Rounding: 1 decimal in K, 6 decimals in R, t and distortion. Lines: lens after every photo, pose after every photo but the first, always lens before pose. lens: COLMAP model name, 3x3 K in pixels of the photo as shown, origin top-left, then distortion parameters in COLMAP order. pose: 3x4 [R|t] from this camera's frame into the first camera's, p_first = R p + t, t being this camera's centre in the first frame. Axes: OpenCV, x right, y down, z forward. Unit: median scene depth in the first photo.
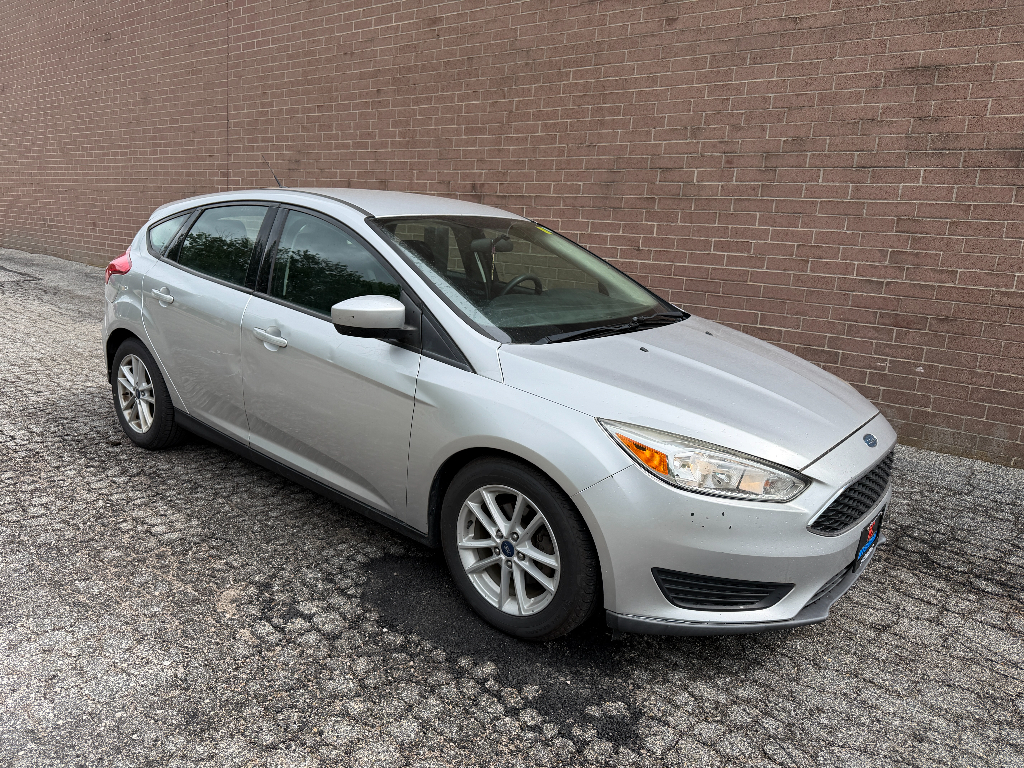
lens RADIAL K [[723.6, 0, 502.2], [0, 723.6, 391.7], [0, 0, 1]] dist [0.035384, -0.050111]
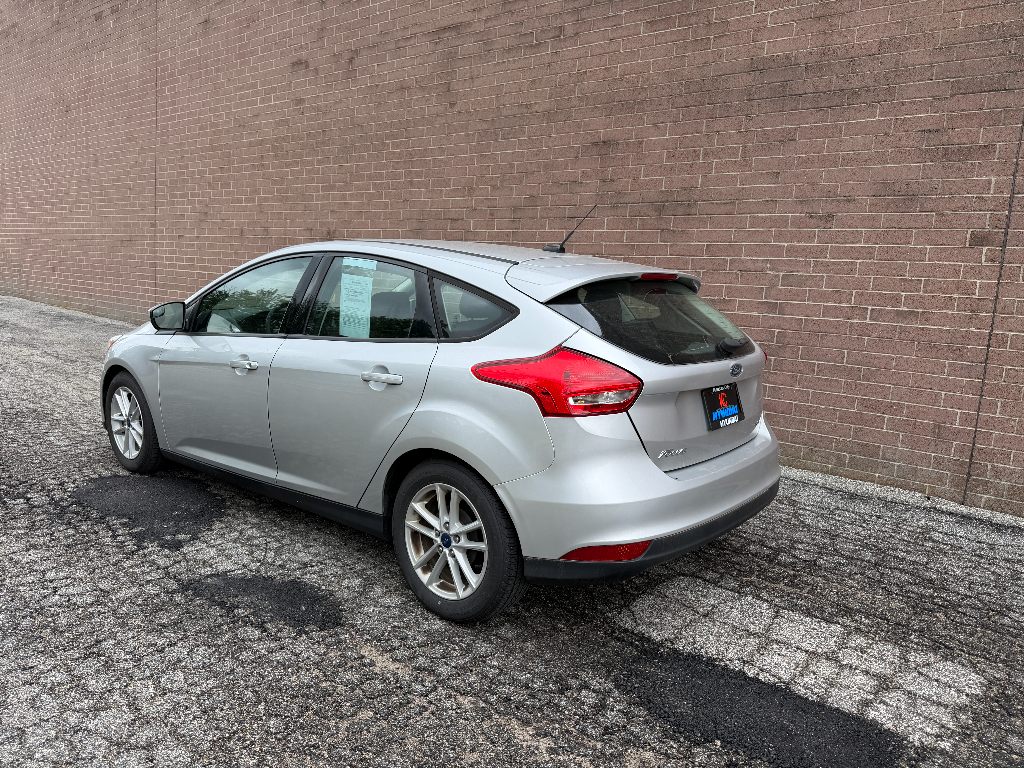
lens RADIAL K [[723.6, 0, 514.0], [0, 723.6, 400.0], [0, 0, 1]] dist [0.035384, -0.050111]
pose [[0.999984, 0.001870, -0.005298, 0.384186], [-0.002187, 0.998170, -0.060437, 0.095524], [0.005176, 0.060447, 0.998158, -0.273330]]
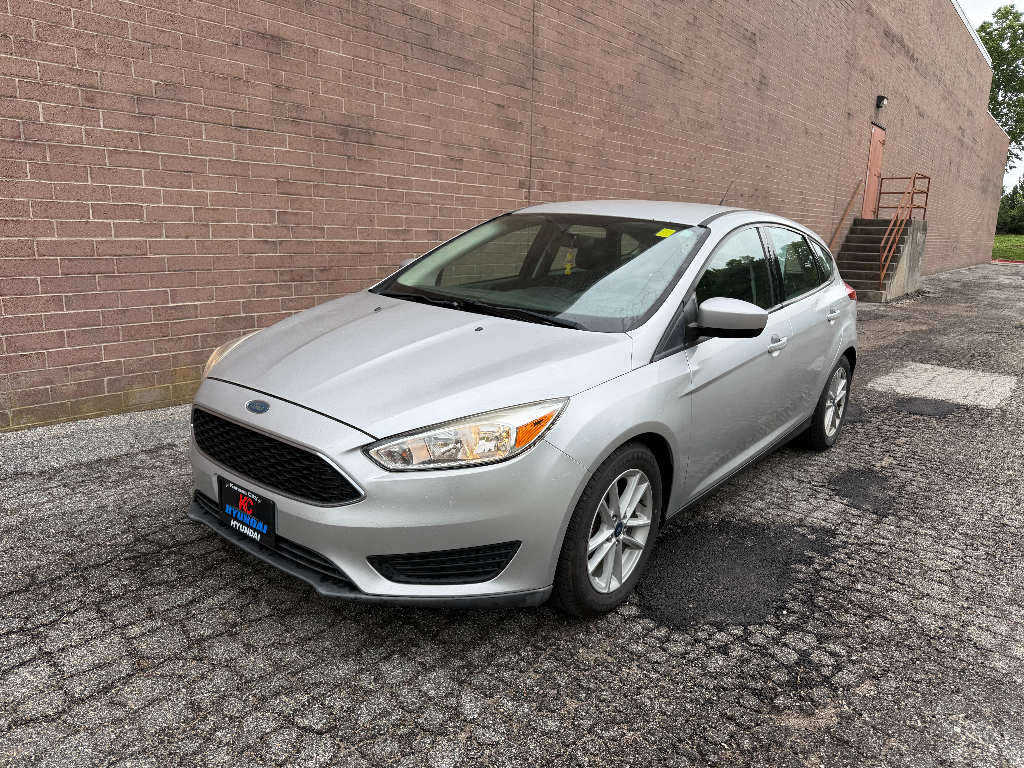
lens RADIAL K [[723.6, 0, 520.3], [0, 723.6, 388.3], [0, 0, 1]] dist [0.035384, -0.050111]
pose [[-0.017535, -0.280805, 0.959605, -0.536116], [0.182665, 0.942700, 0.279196, -0.174040], [-0.983019, 0.180181, 0.034763, 0.632282]]
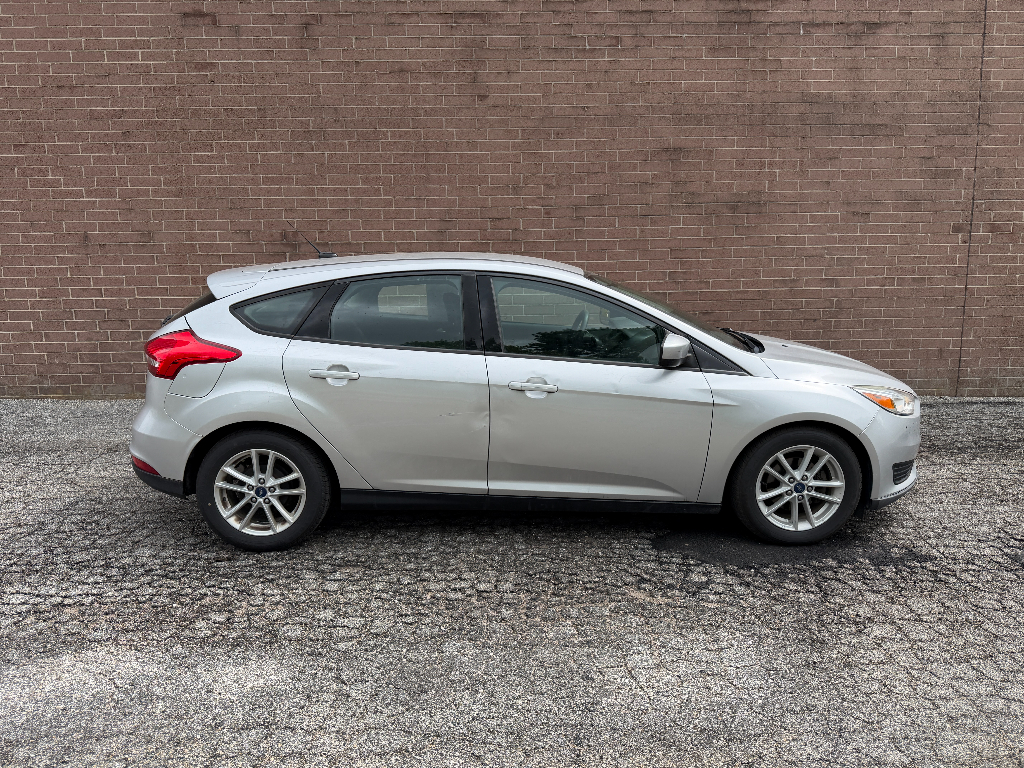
lens RADIAL K [[723.6, 0, 503.3], [0, 723.6, 389.7], [0, 0, 1]] dist [0.035384, -0.050111]
pose [[0.755736, -0.175294, 0.630979, -0.652620], [0.199090, 0.979404, 0.033637, -0.072927], [-0.623880, 0.100201, 0.775070, 0.095711]]
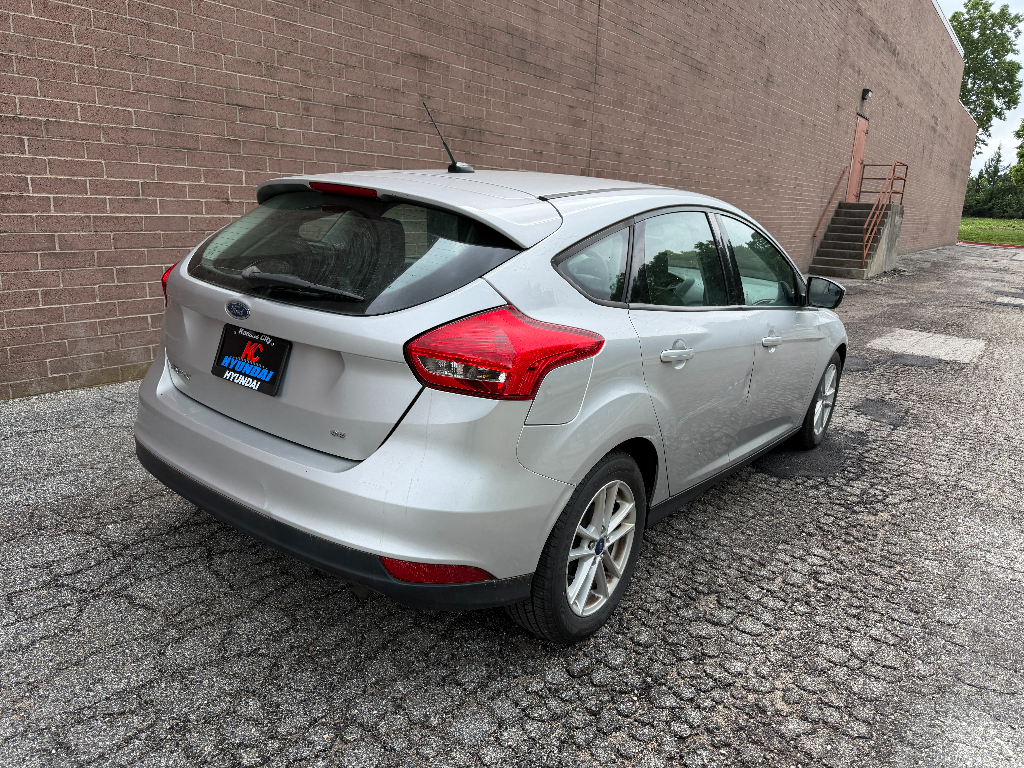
lens RADIAL K [[723.6, 0, 523.9], [0, 723.6, 384.7], [0, 0, 1]] dist [0.035384, -0.050111]
pose [[-0.056784, -0.310189, 0.948978, -0.802787], [0.161336, 0.935168, 0.315329, -0.246829], [-0.985265, 0.171010, -0.003058, 0.833355]]
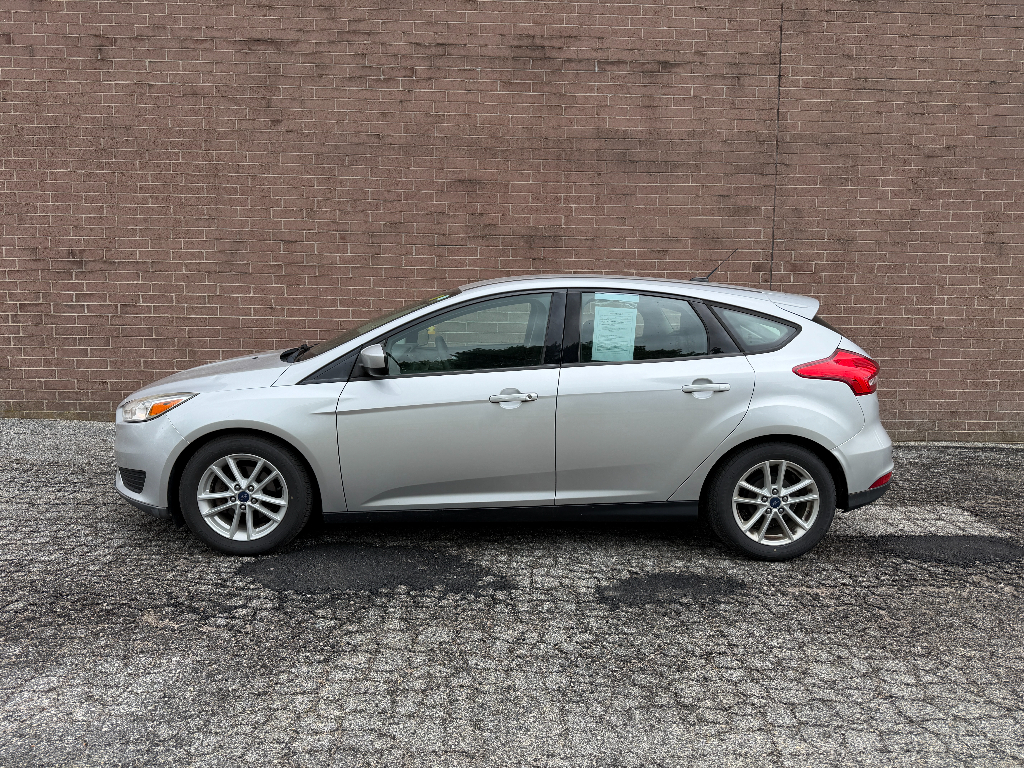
lens RADIAL K [[723.6, 0, 508.9], [0, 723.6, 389.1], [0, 0, 1]] dist [0.035384, -0.050111]
pose [[0.757695, -0.111977, 0.642930, -0.333887], [0.169691, 0.985088, -0.028412, 0.031203], [-0.630161, 0.130627, 0.765398, -0.126346]]
